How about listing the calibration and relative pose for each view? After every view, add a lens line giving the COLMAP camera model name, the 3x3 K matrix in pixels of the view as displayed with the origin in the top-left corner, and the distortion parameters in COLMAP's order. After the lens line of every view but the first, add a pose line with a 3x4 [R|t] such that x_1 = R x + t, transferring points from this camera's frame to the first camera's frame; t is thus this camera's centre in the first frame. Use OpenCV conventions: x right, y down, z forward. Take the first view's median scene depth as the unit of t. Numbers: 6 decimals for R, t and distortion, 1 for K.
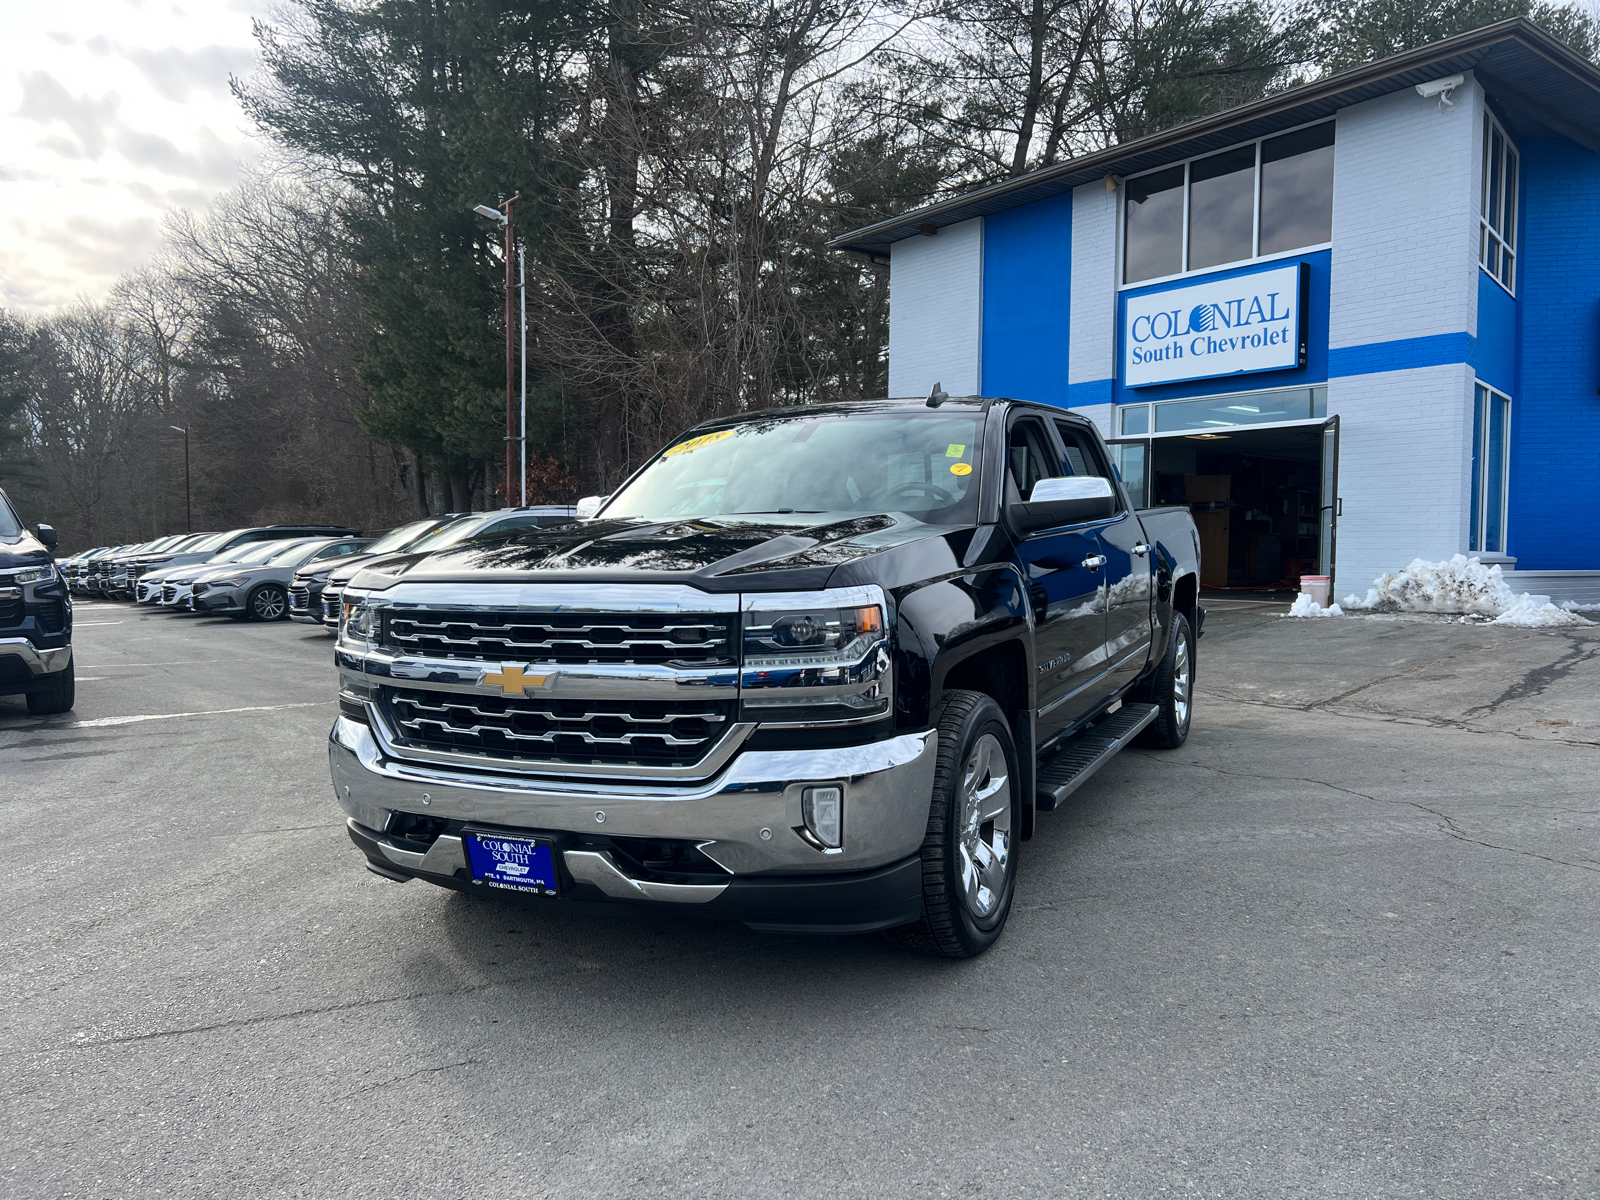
lens RADIAL K [[1183.8, 0, 811.4], [0, 1183.8, 597.2], [0, 0, 1]] dist [0.057084, -0.066298]
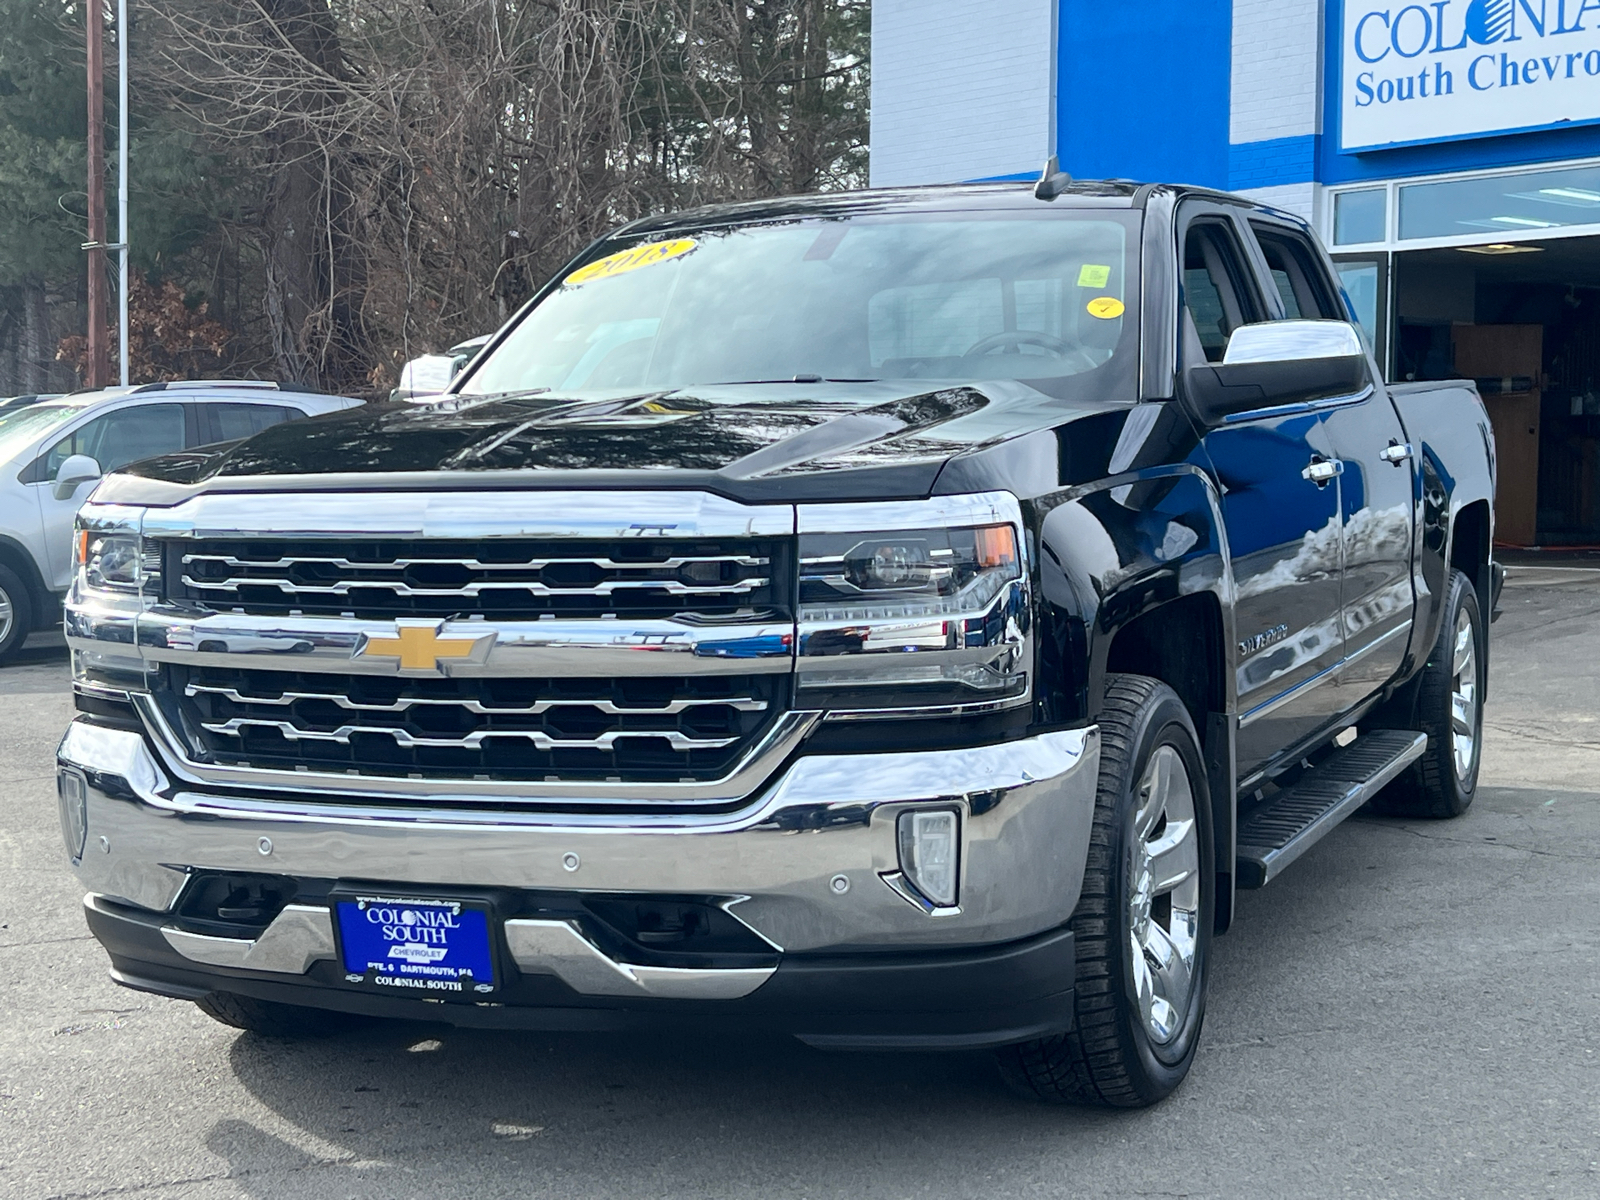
lens RADIAL K [[2472.6, 0, 788.5], [0, 2472.6, 599.8], [0, 0, 1]] dist [0.068770, 0.000000]
pose [[0.998936, -0.002083, 0.046069, -0.076377], [0.001711, 0.999966, 0.008121, 0.022564], [-0.046084, -0.008034, 0.998905, -0.189564]]
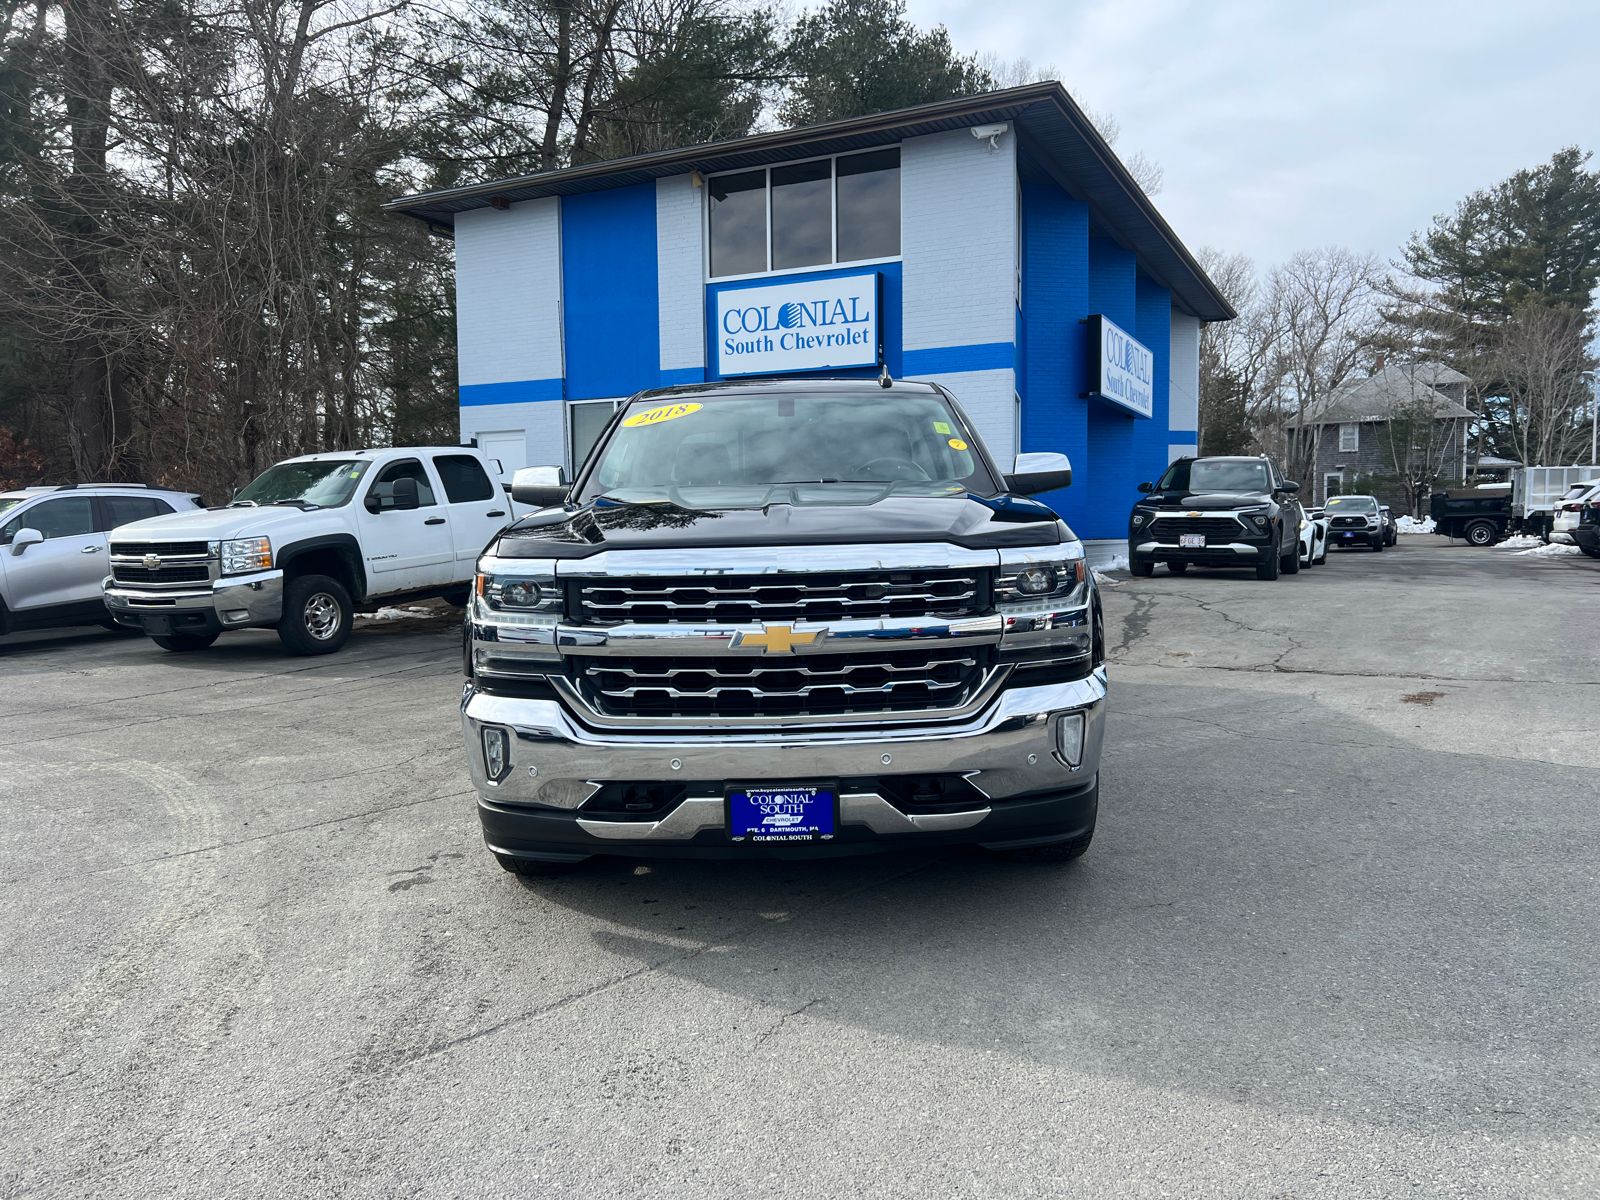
lens RADIAL K [[1183.8, 0, 807.8], [0, 1183.8, 604.6], [0, 0, 1]] dist [0.057084, -0.066298]
pose [[0.903484, -0.038414, 0.426898, -0.432259], [0.030595, 0.999215, 0.025162, 0.009592], [-0.427529, -0.009672, 0.903950, 0.036899]]
